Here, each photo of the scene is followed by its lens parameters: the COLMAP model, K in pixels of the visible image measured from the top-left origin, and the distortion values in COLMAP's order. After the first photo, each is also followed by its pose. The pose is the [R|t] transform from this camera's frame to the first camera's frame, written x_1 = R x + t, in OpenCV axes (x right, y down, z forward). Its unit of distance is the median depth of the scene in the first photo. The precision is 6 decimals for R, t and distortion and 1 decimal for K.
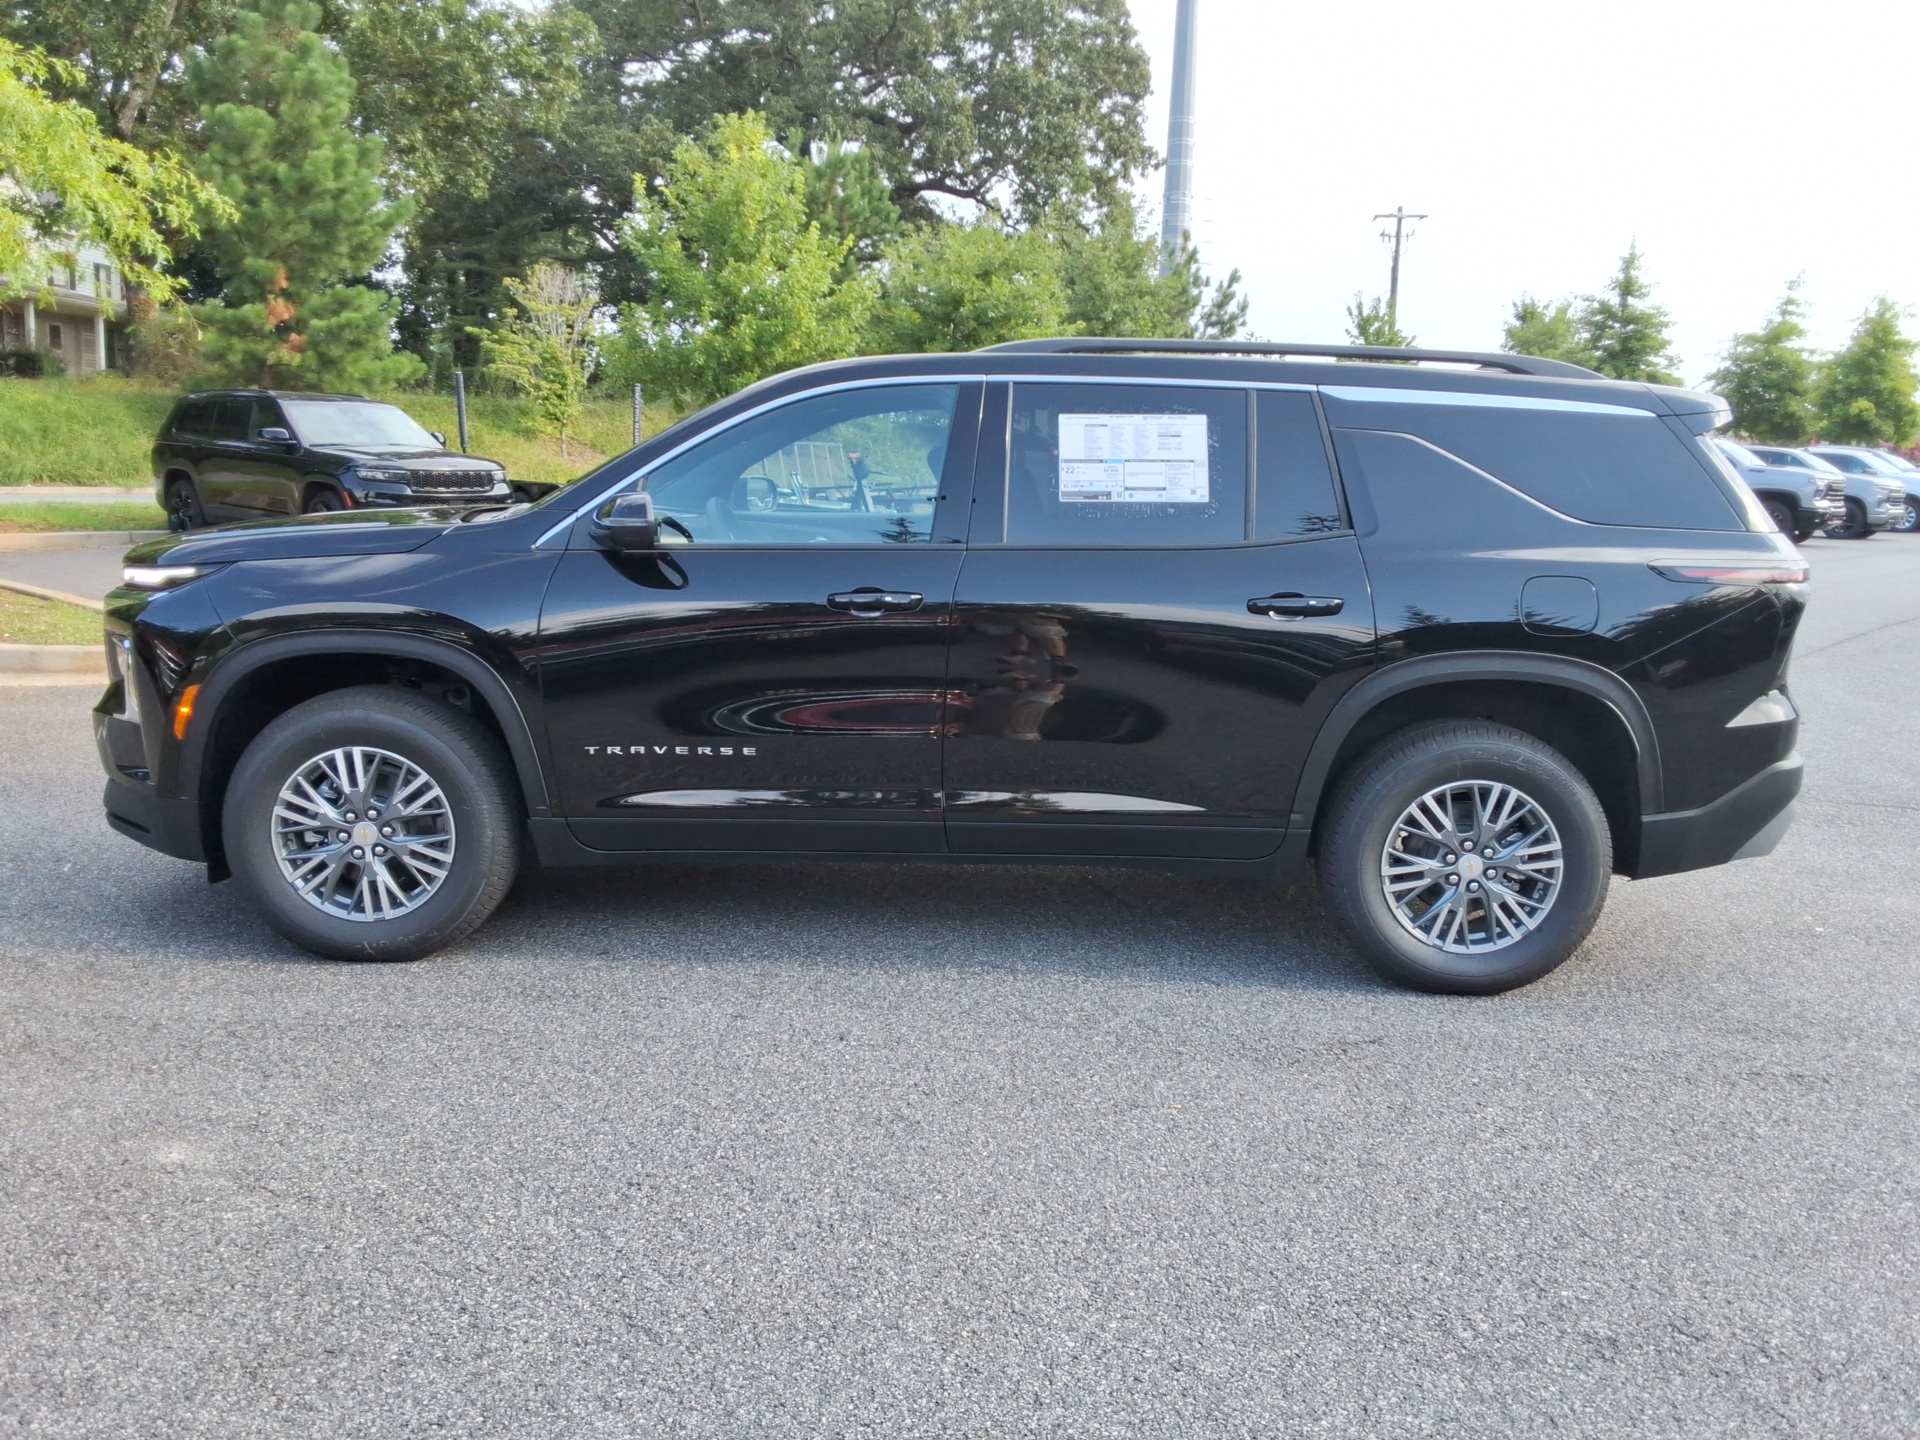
lens RADIAL K [[1538.5, 0, 966.7], [0, 1538.5, 713.4], [0, 0, 1]] dist [0.096955, -0.154501]
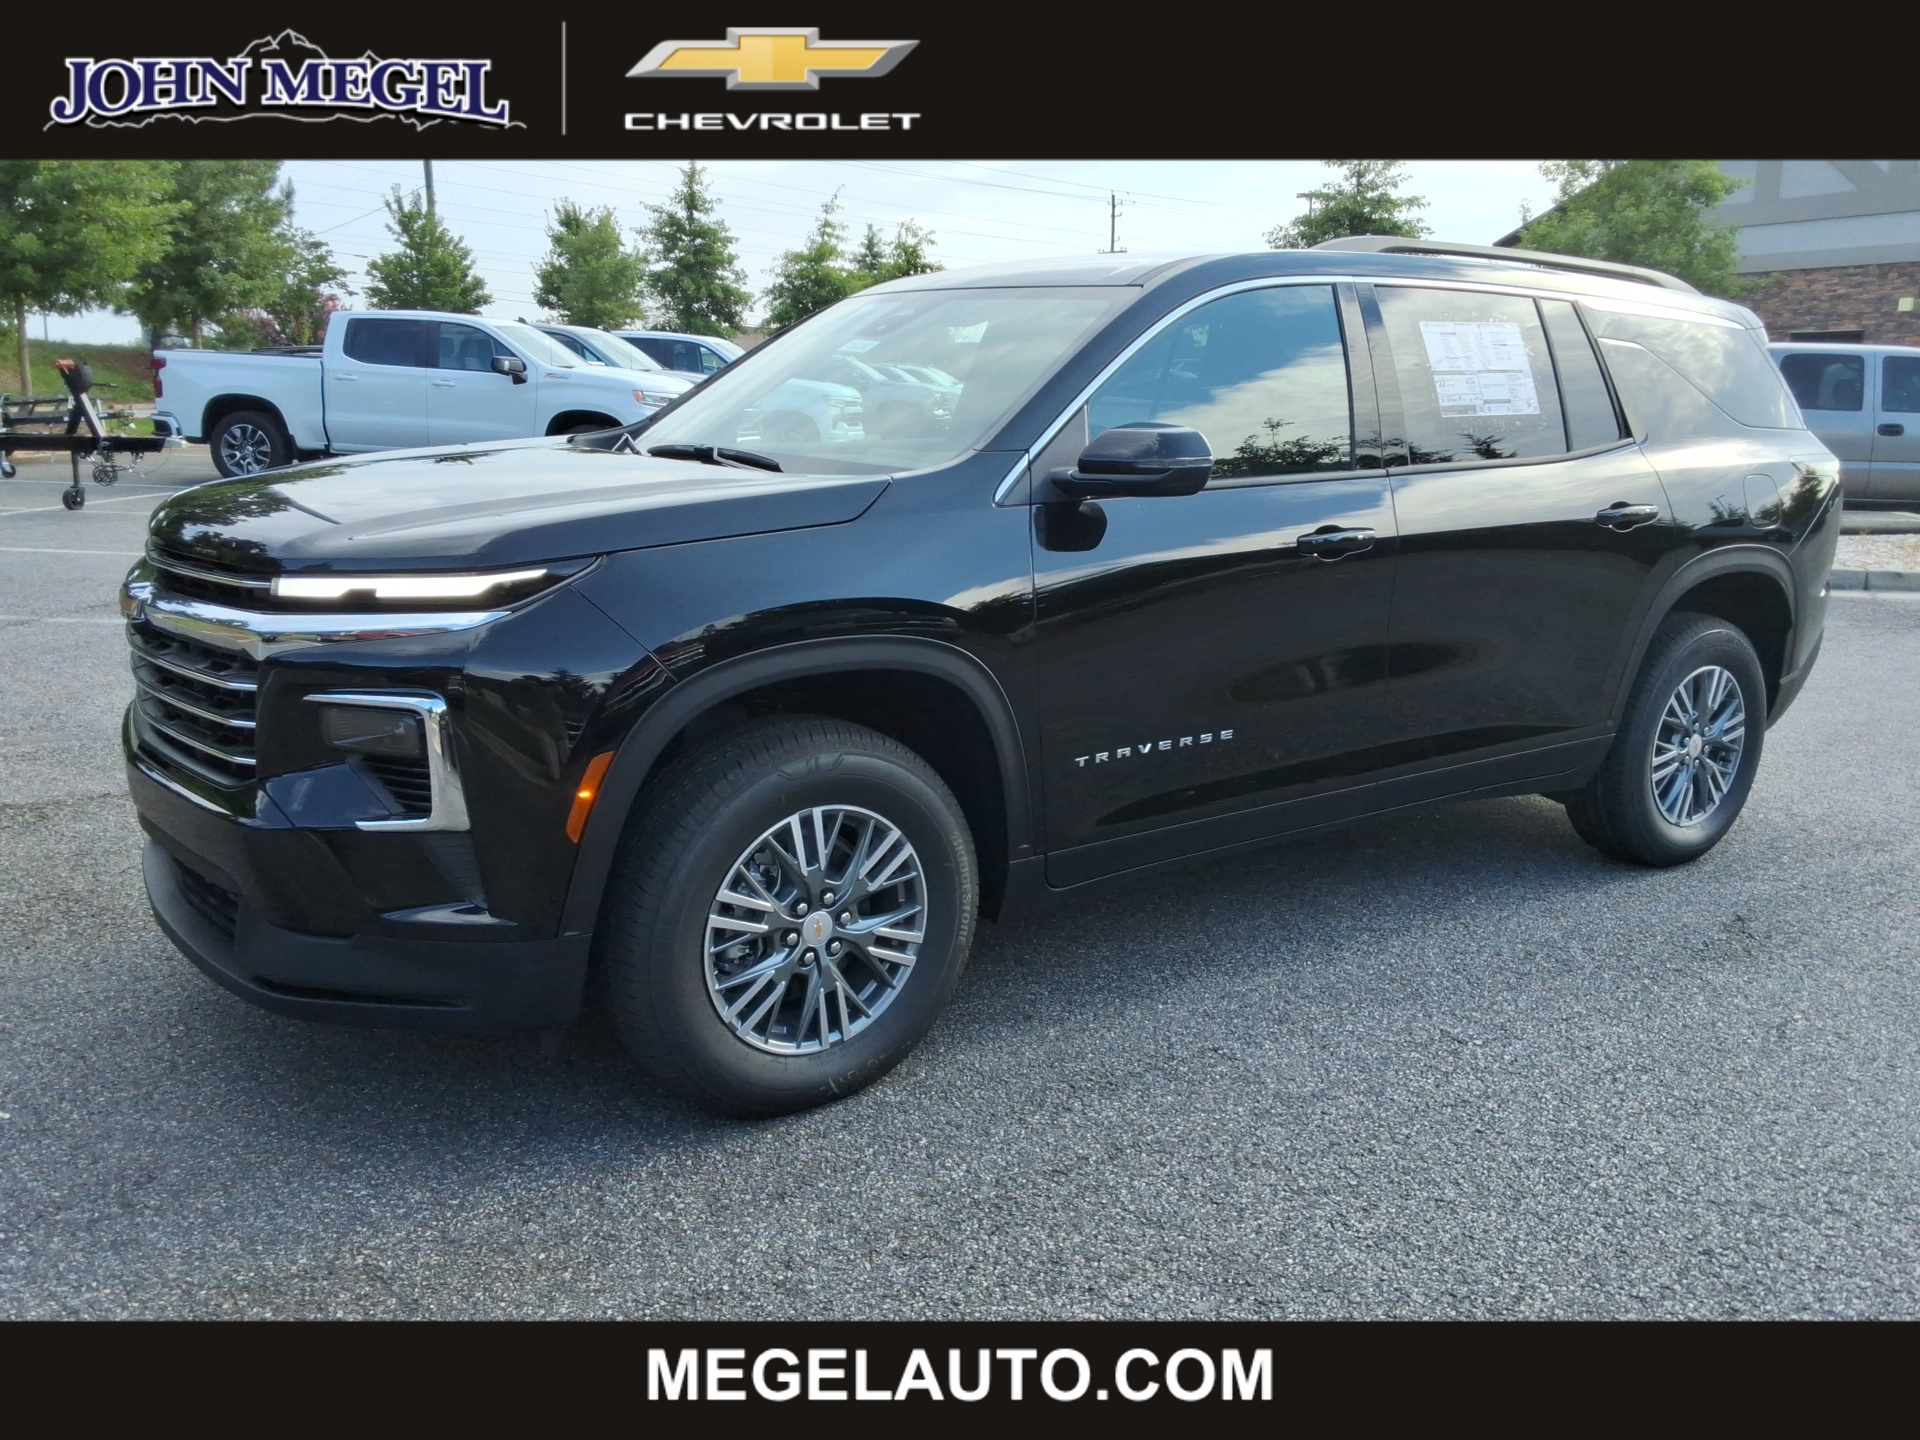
lens RADIAL K [[1538.5, 0, 992.5], [0, 1538.5, 715.0], [0, 0, 1]] dist [0.096955, -0.154501]
pose [[0.804727, -0.132884, 0.578581, -0.707137], [0.099010, 0.991017, 0.089900, -0.070827], [-0.585330, -0.015059, 0.810655, 0.393890]]
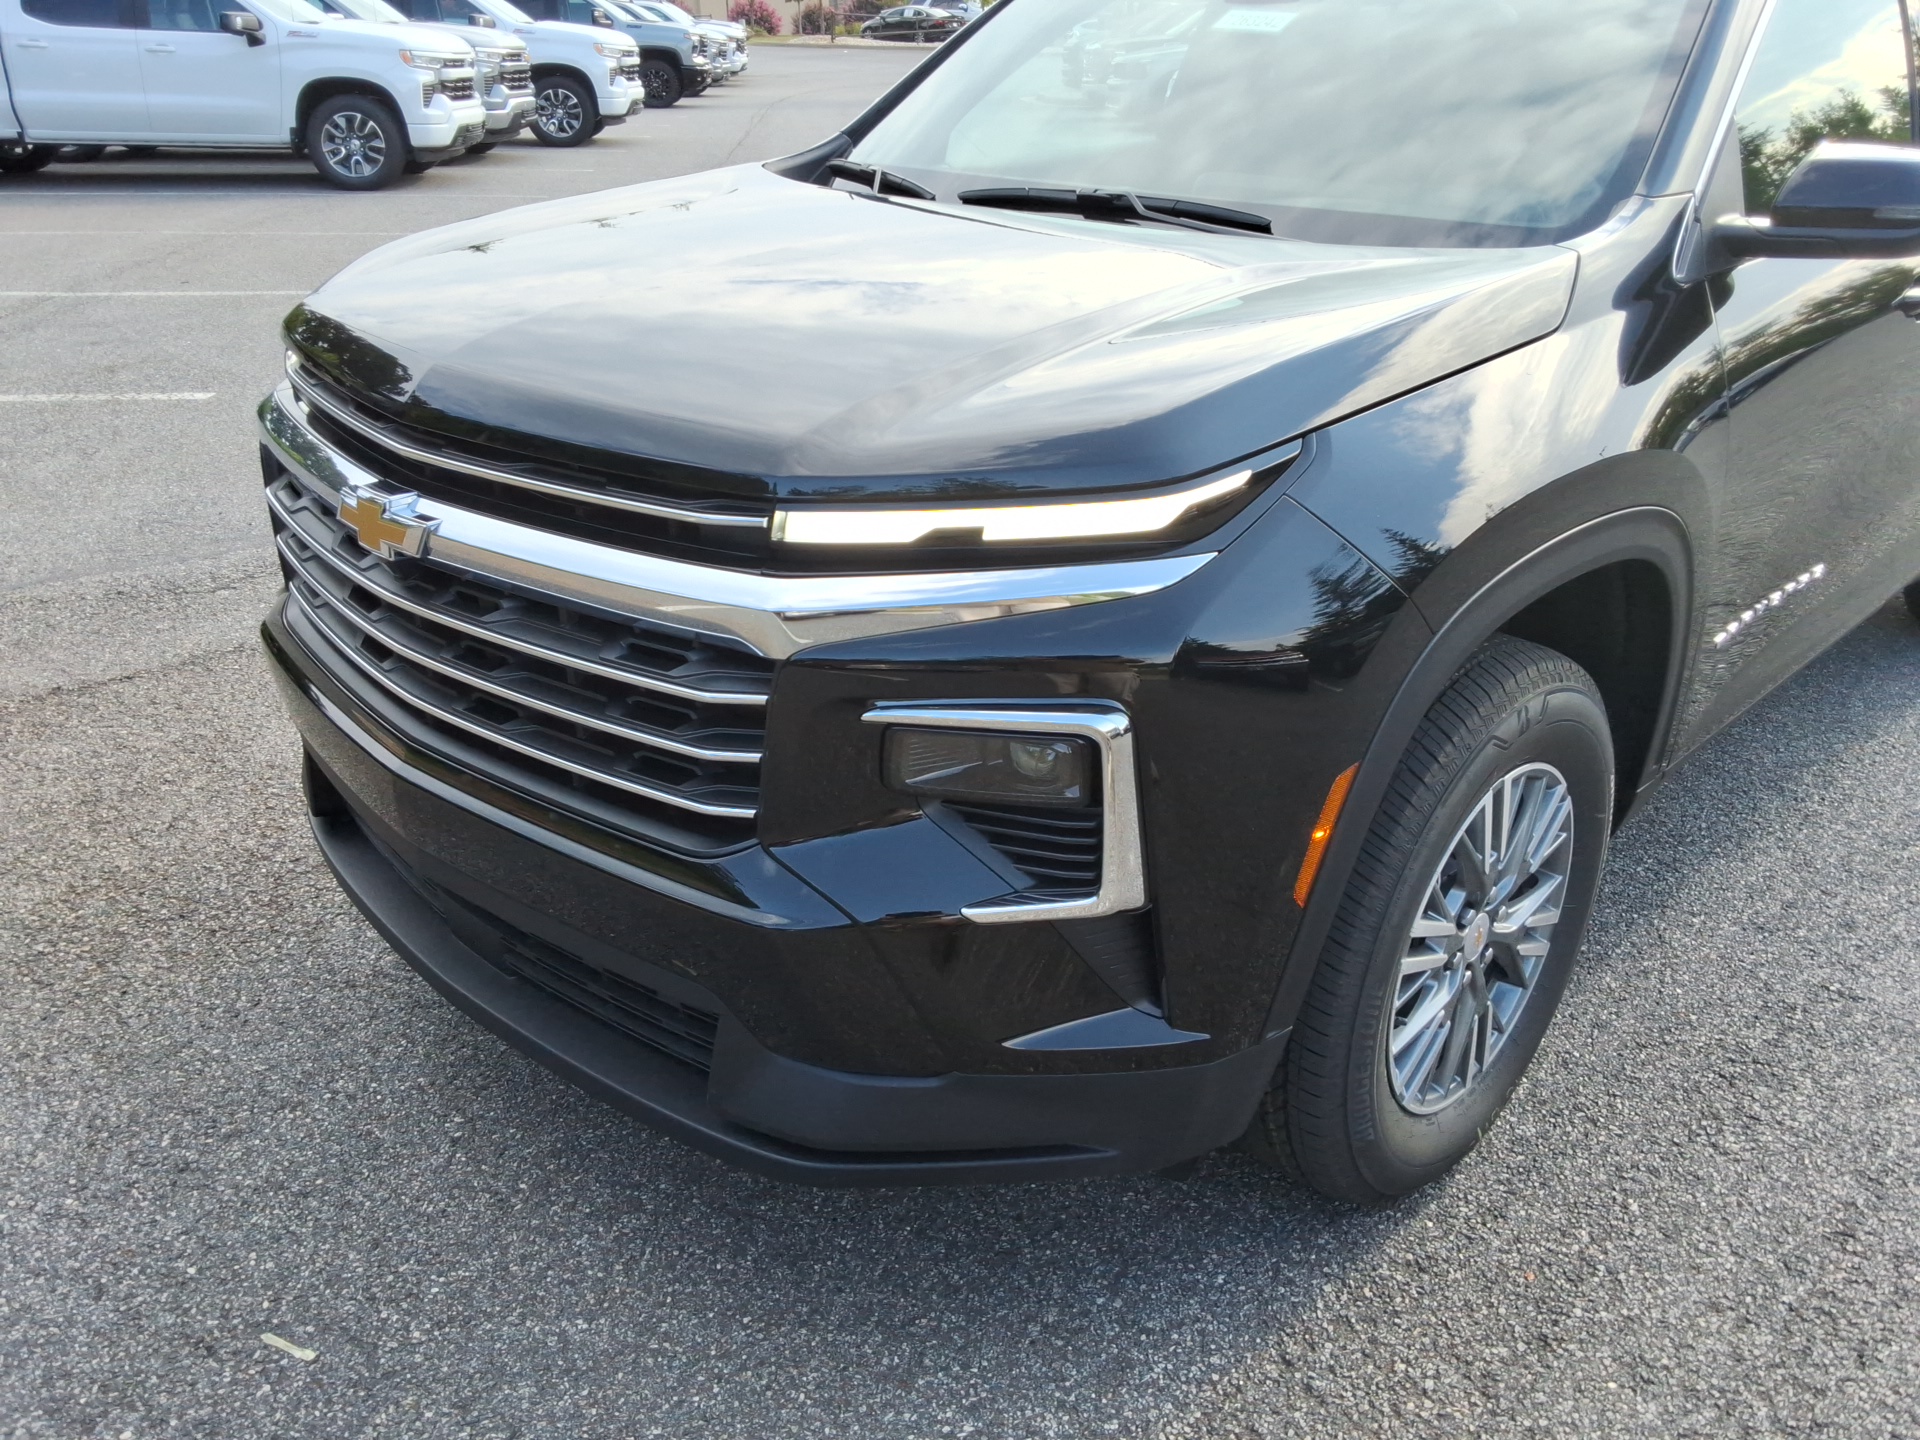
lens RADIAL K [[1563.0, 0, 961.9], [0, 1563.0, 713.5], [0, 0, 1]] dist [0.047478, -0.015749]
pose [[0.700332, -0.310061, 0.642959, -0.785498], [0.138204, 0.942588, 0.304018, -0.156244], [-0.700310, -0.124054, 0.702977, 0.774415]]
